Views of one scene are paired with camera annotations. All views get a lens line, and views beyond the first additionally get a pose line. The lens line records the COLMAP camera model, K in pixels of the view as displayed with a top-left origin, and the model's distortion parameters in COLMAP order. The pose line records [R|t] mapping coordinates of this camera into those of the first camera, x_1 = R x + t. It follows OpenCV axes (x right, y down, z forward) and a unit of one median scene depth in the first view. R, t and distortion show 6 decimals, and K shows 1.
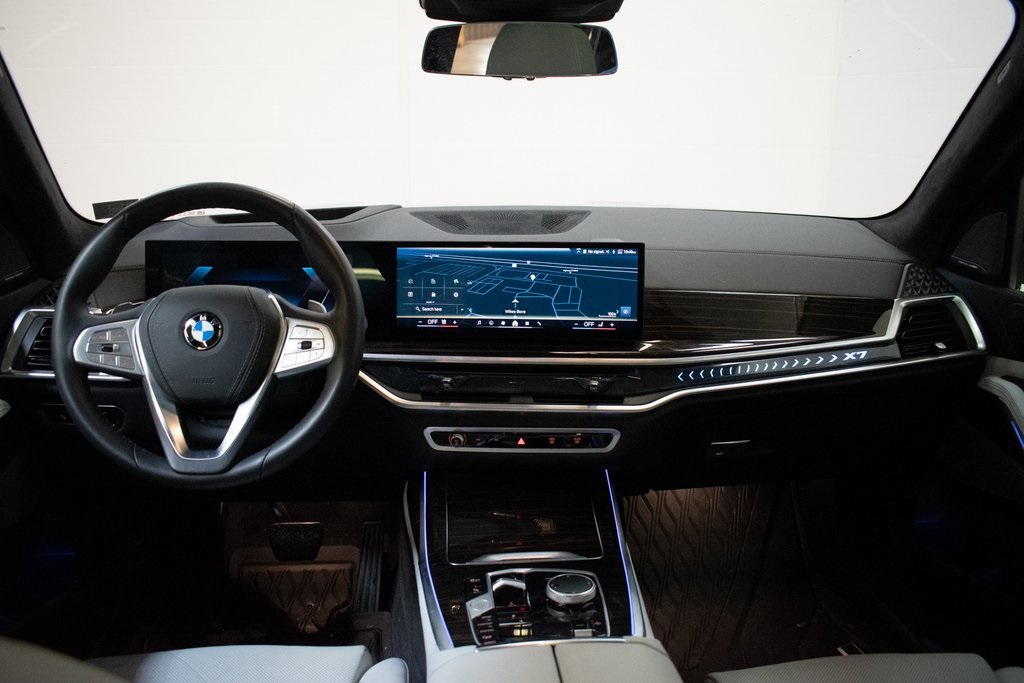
lens RADIAL K [[794.2, 0, 513.4], [0, 794.2, 337.0], [0, 0, 1]] dist [-0.105724, -0.002948]
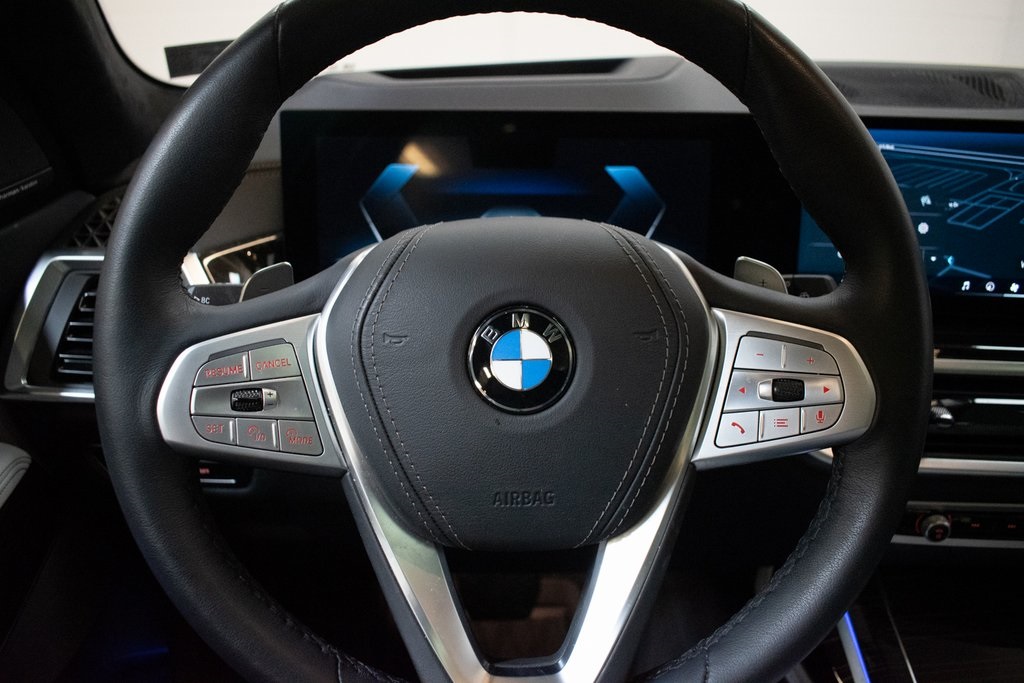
lens RADIAL K [[794.2, 0, 513.3], [0, 794.2, 345.8], [0, 0, 1]] dist [-0.105724, -0.002948]
pose [[0.997550, 0.012383, -0.068846, -0.306213], [-0.001800, 0.988425, 0.151703, -0.055316], [0.069927, -0.151207, 0.986026, 0.526563]]
